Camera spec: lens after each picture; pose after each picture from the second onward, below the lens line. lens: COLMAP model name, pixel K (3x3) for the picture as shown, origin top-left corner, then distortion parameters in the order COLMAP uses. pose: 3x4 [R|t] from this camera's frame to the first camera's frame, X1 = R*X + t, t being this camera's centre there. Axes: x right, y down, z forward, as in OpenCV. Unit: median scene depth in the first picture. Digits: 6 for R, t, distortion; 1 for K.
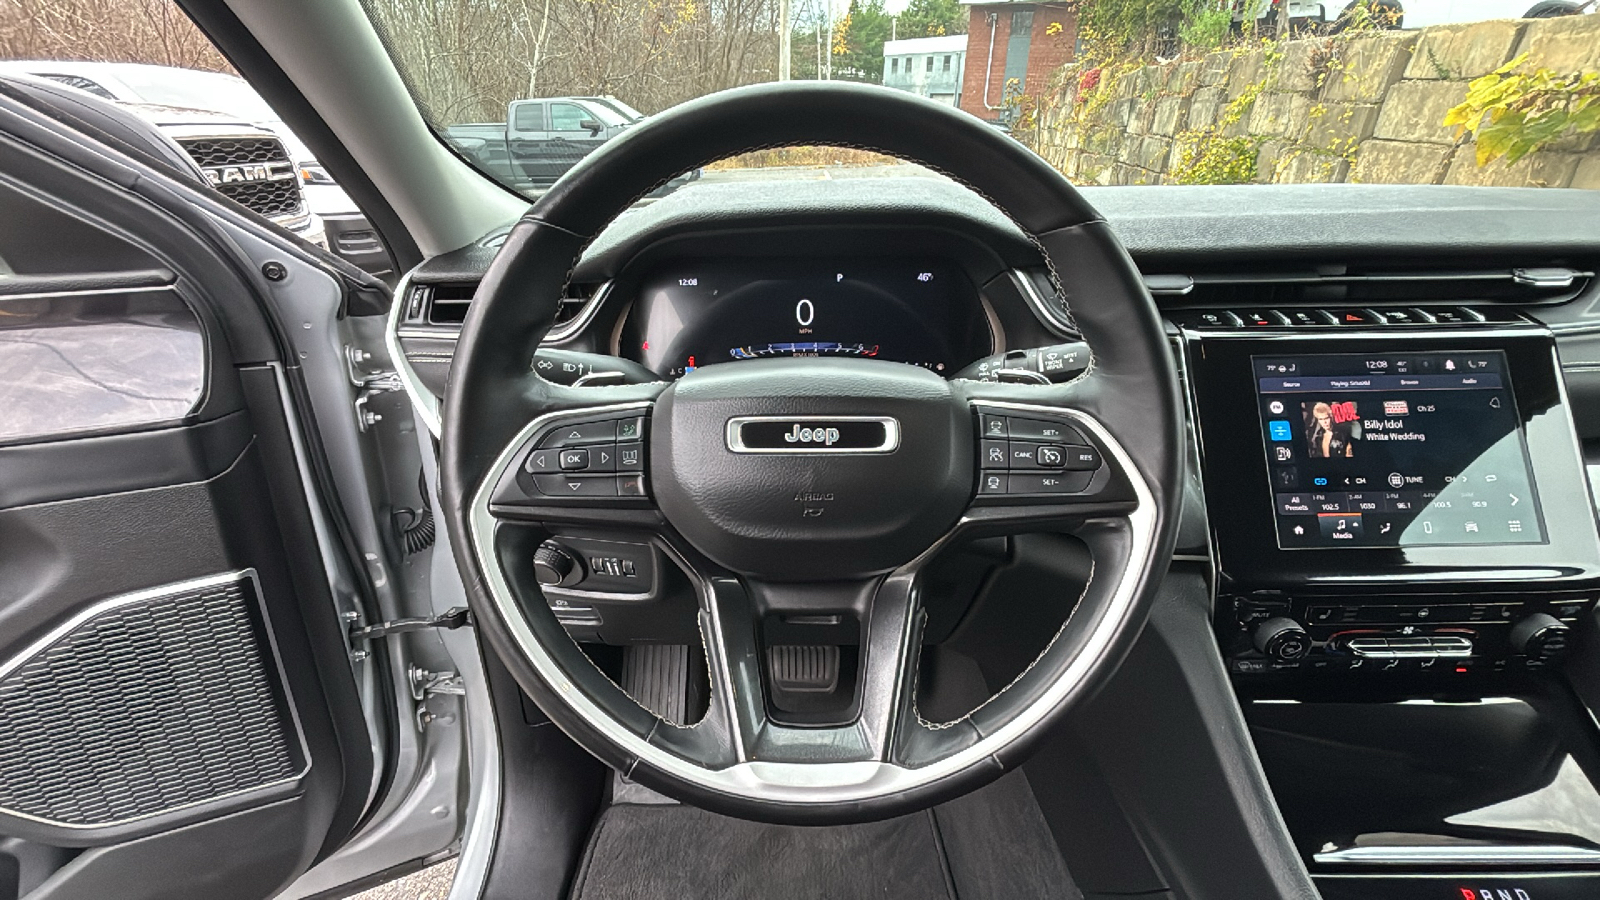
lens RADIAL K [[742.1, 0, 795.4], [0, 742.1, 449.0], [0, 0, 1]] dist [-0.014464, 0.009181]
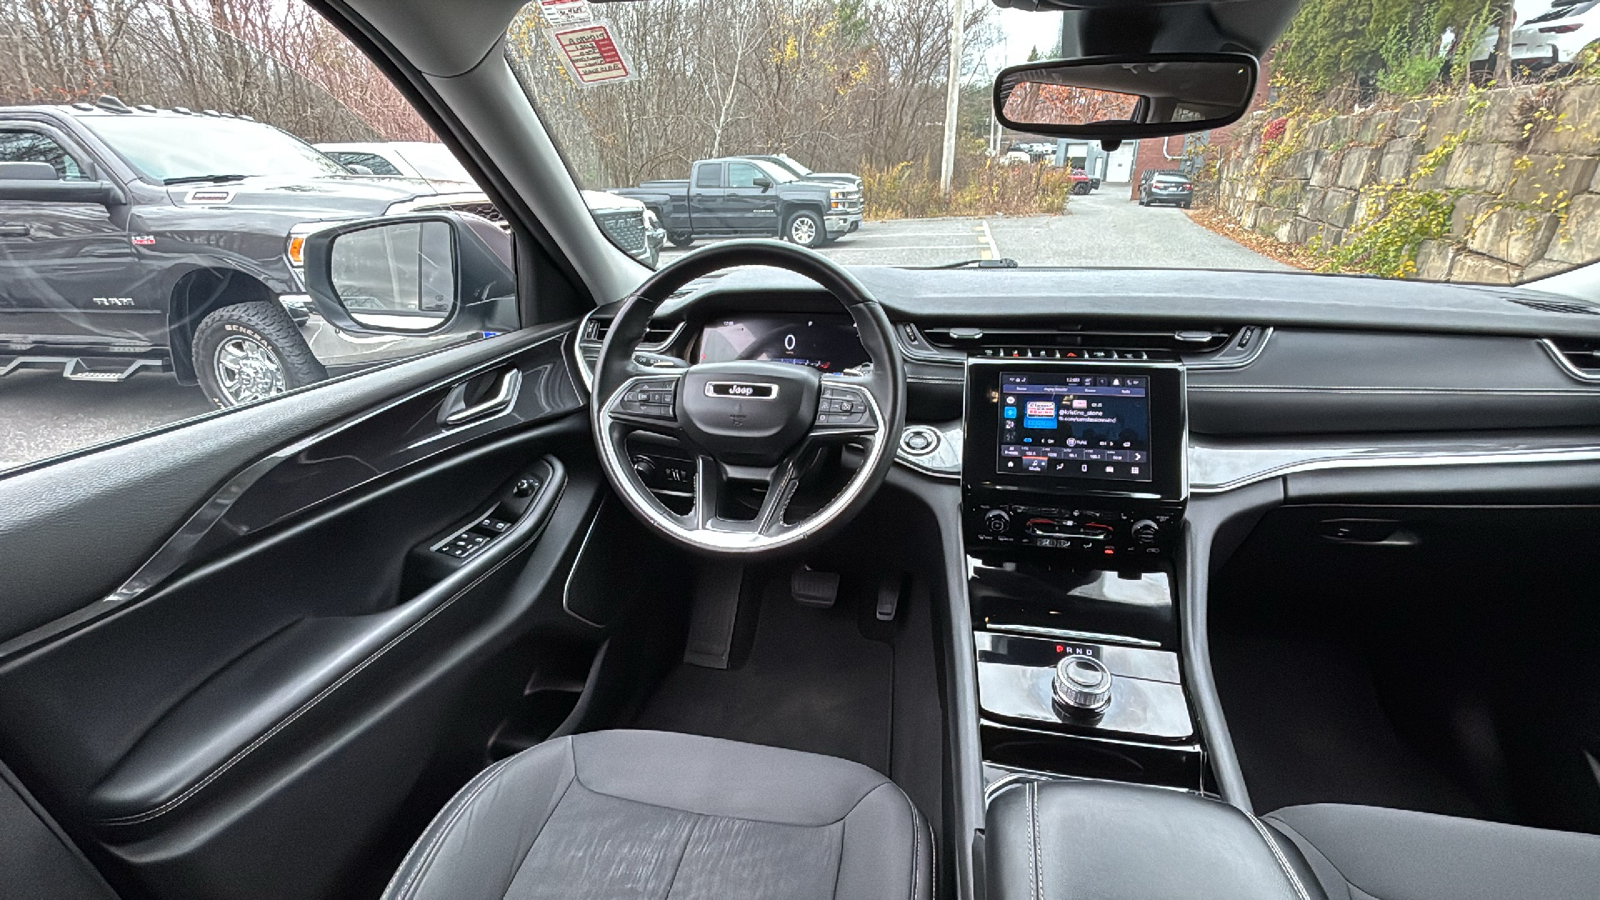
lens RADIAL K [[738.1, 0, 806.7], [0, 738.1, 453.1], [0, 0, 1]] dist [0.015533, -0.001127]
pose [[0.978077, 0.067912, -0.196859, 0.493367], [-0.078199, 0.995924, -0.044952, 0.188094], [0.193004, 0.059360, 0.979401, -0.856105]]
